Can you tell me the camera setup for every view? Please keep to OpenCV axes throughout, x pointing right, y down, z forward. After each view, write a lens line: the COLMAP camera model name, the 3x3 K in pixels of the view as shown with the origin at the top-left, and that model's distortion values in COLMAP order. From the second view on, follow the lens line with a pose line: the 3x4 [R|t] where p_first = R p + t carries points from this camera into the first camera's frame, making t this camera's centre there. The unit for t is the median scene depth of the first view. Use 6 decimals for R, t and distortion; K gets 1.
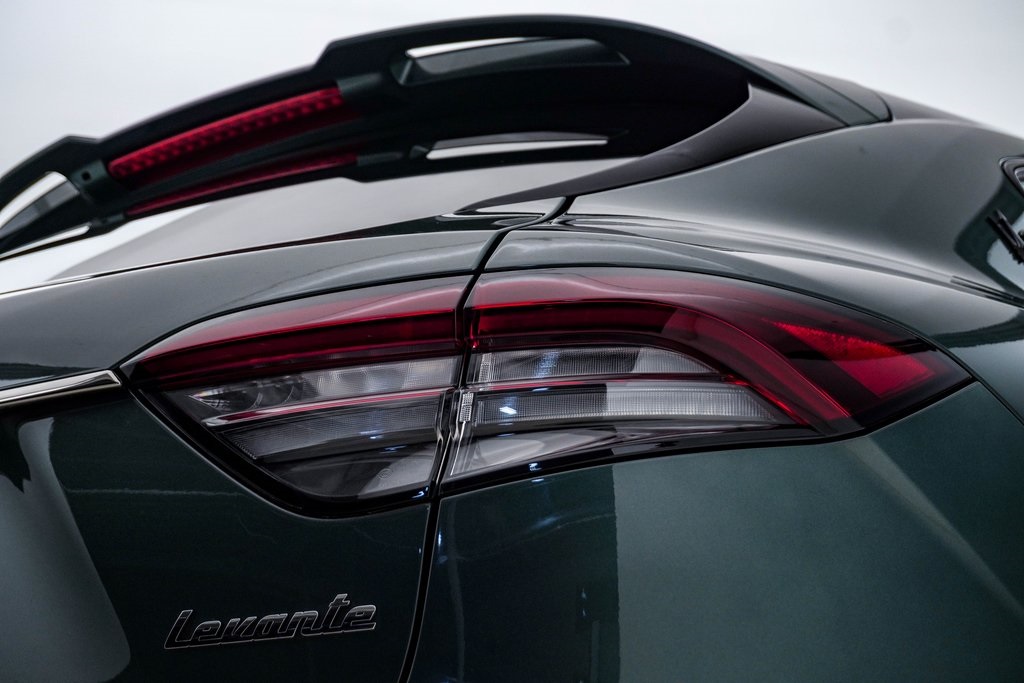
lens RADIAL K [[2092.6, 0, 514.5], [0, 2092.6, 342.4], [0, 0, 1]] dist [0.067984, 0.000000]
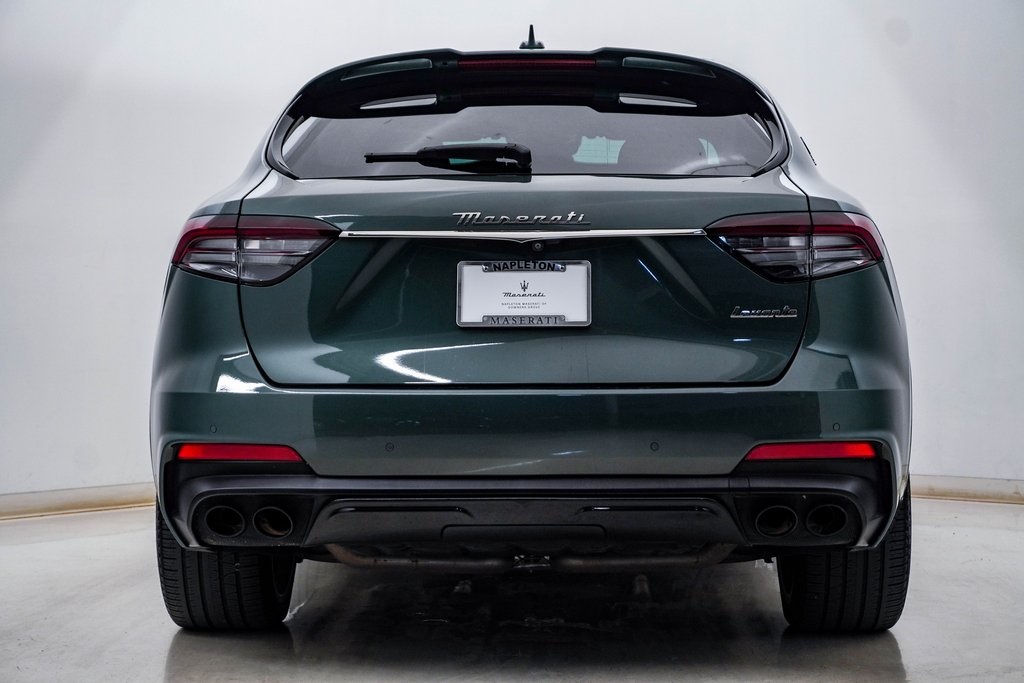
lens RADIAL K [[2185.3, 0, 506.2], [0, 2185.3, 348.2], [0, 0, 1]] dist [0.008715, 0.000000]
pose [[0.806304, 0.003517, 0.591491, -2.597950], [-0.172987, 0.957665, 0.230117, -0.571180], [-0.565640, -0.287865, 0.772777, -1.600206]]
